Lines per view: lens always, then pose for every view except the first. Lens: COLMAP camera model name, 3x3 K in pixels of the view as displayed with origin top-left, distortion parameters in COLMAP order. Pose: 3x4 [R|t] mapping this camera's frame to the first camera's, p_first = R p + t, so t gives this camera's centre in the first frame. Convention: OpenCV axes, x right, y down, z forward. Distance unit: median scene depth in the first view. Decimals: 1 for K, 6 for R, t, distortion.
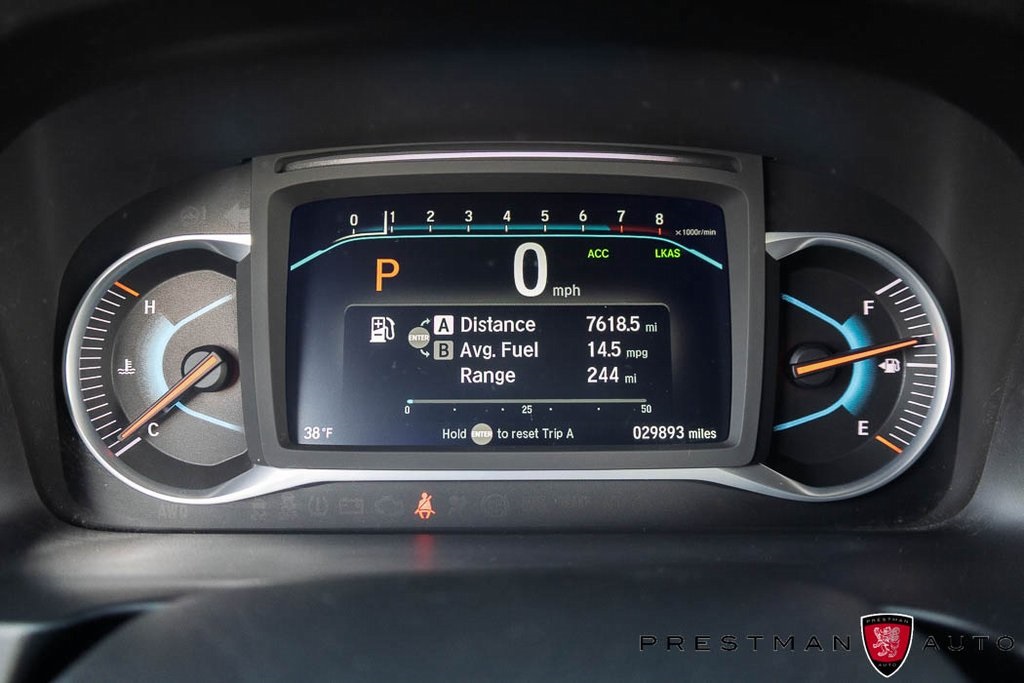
lens RADIAL K [[1051.2, 0, 510.5], [0, 1051.2, 343.3], [0, 0, 1]] dist [-0.007085, 0.000000]
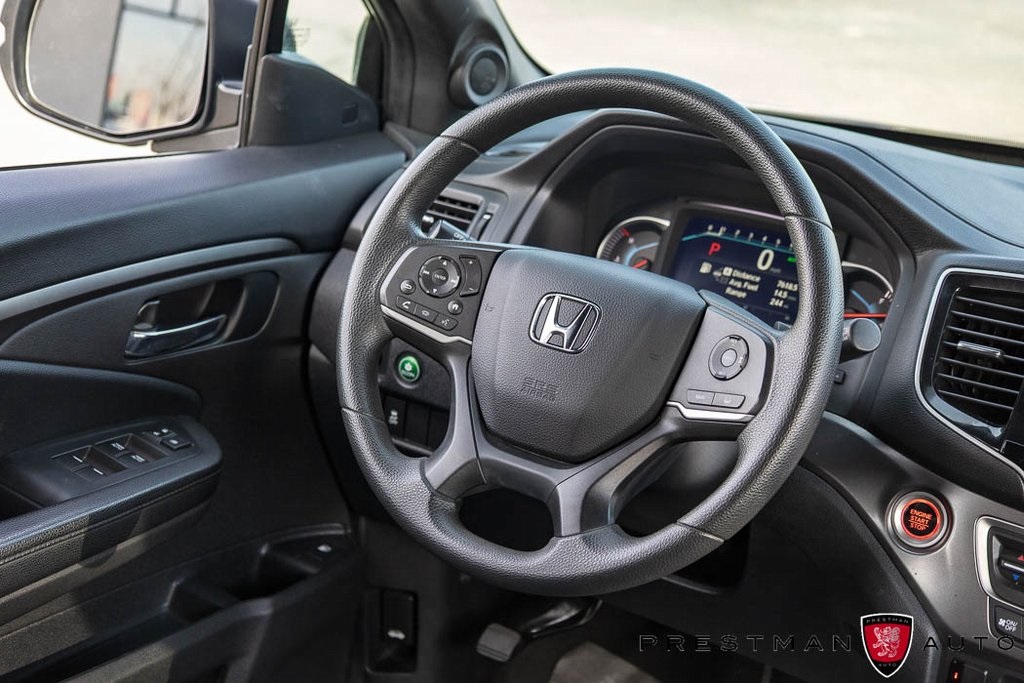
lens RADIAL K [[1593.0, 0, 512.7], [0, 1593.0, 339.2], [0, 0, 1]] dist [0.038875, 0.000000]
pose [[0.846572, 0.242257, -0.473948, 1.428728], [-0.300473, 0.952487, -0.049847, 0.509920], [0.439353, 0.184608, 0.879141, -2.748962]]
